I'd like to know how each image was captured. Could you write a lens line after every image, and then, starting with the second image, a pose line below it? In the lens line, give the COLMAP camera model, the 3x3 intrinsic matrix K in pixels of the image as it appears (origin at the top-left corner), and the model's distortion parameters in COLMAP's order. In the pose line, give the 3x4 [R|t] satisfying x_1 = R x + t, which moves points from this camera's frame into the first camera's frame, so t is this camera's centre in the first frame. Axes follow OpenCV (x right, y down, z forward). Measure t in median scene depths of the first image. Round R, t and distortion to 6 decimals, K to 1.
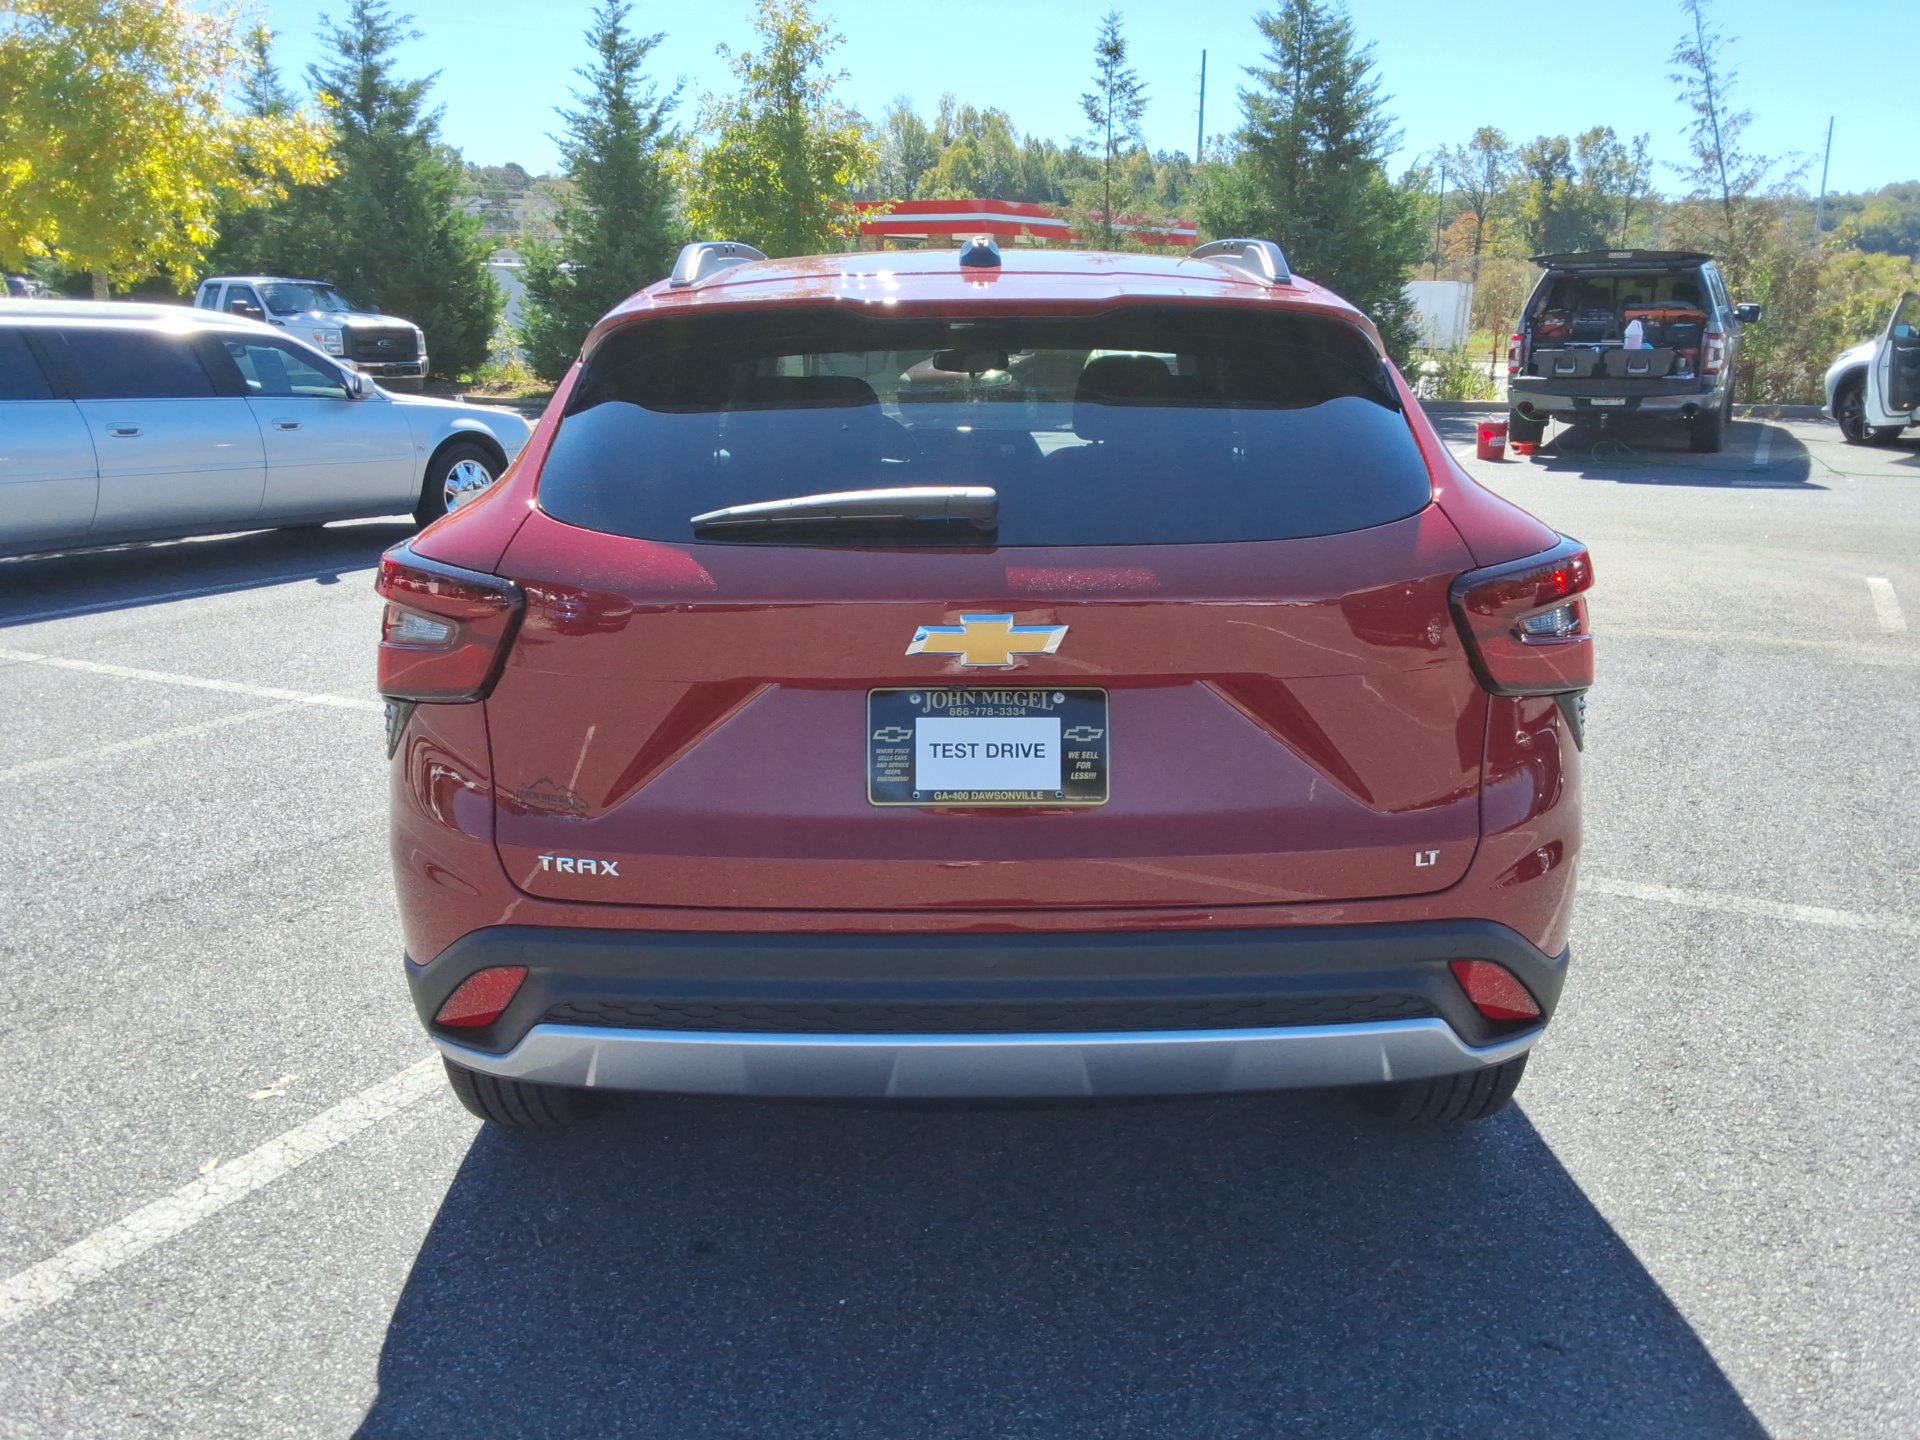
lens RADIAL K [[1549.8, 0, 960.8], [0, 1549.8, 677.4], [0, 0, 1]] dist [0.140559, -0.220775]
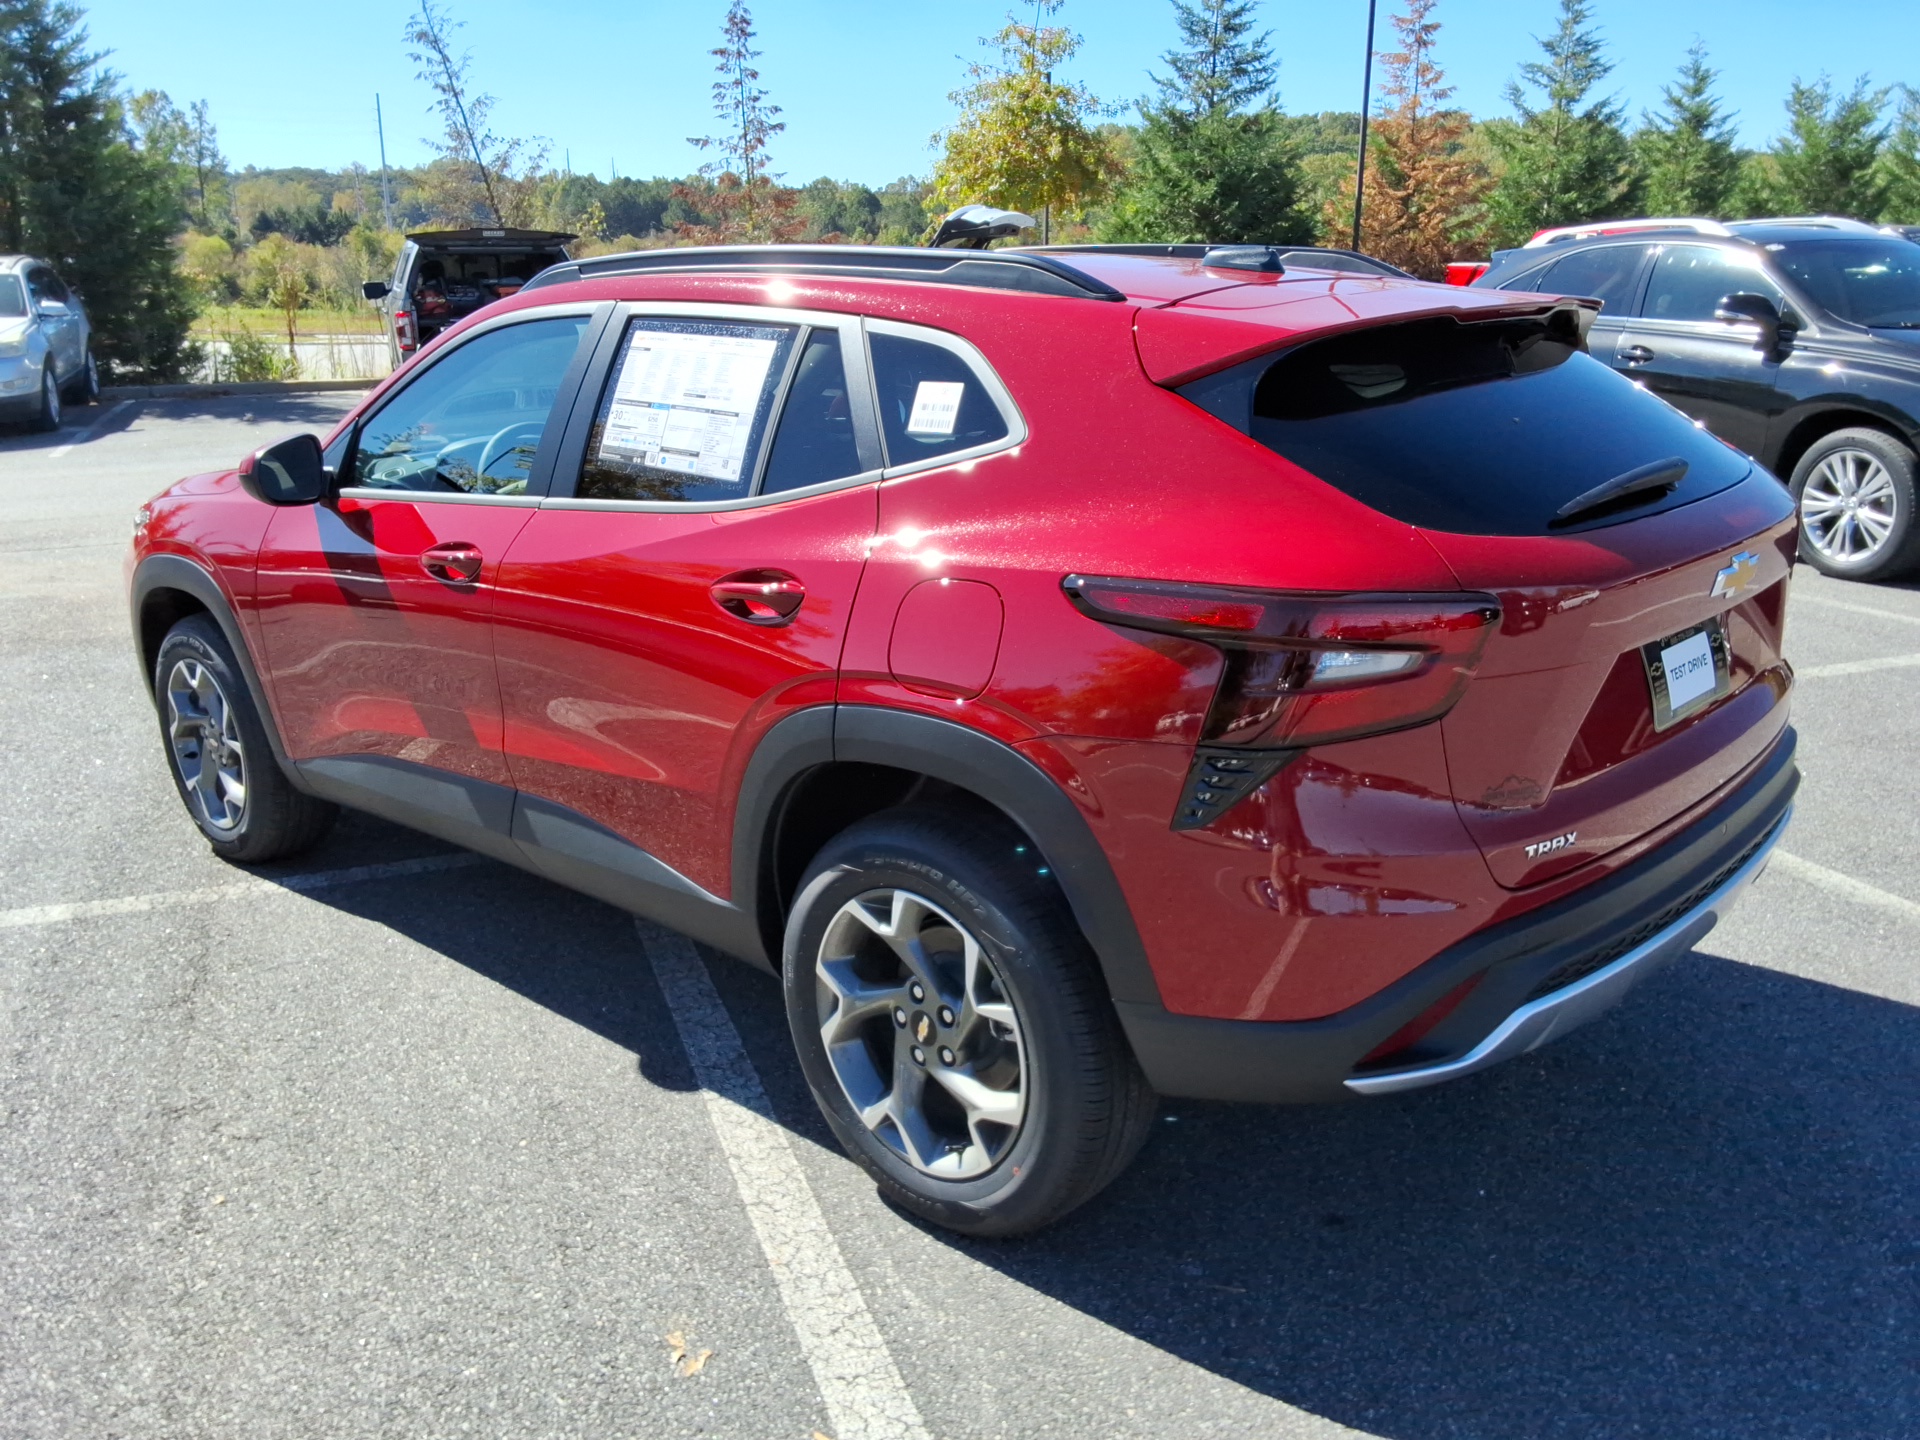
lens RADIAL K [[1571.4, 0, 970.1], [0, 1571.4, 700.5], [0, 0, 1]] dist [0.063395, -0.105942]
pose [[0.675232, -0.203436, 0.708996, -0.093827], [0.181773, 0.977463, 0.107352, -0.012489], [-0.714857, 0.056388, 0.696994, 0.039410]]
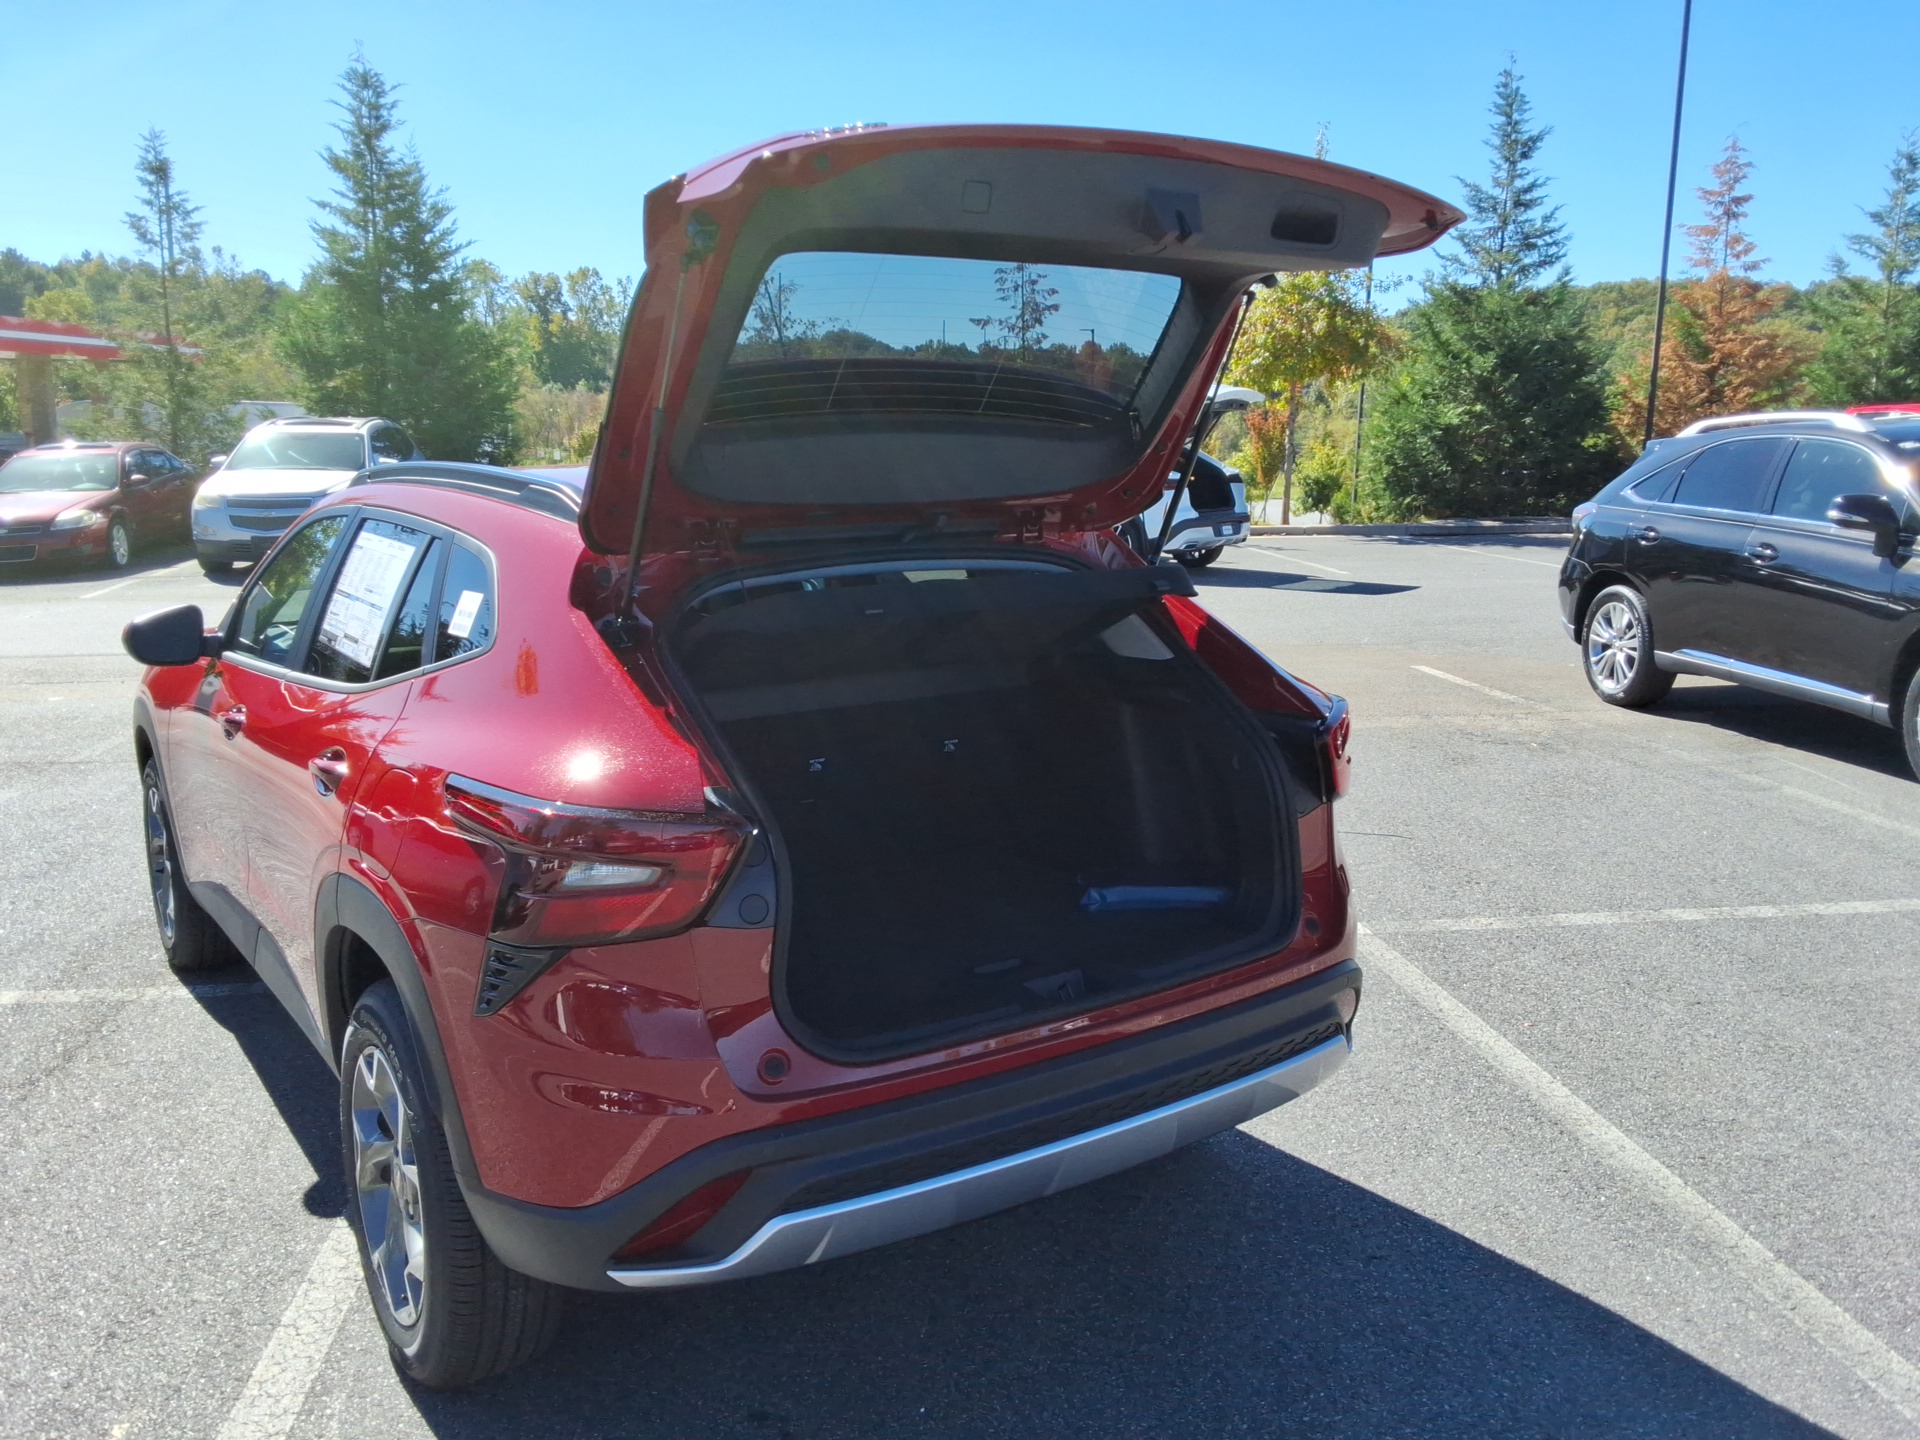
lens RADIAL K [[1561.1, 0, 967.2], [0, 1561.1, 690.7], [0, 0, 1]] dist [0.090472, -0.155313]
pose [[0.823520, -0.093456, 0.559536, -0.055866], [0.130576, 0.991080, -0.026646, -0.007456], [-0.552055, 0.095005, 0.828377, -0.001183]]
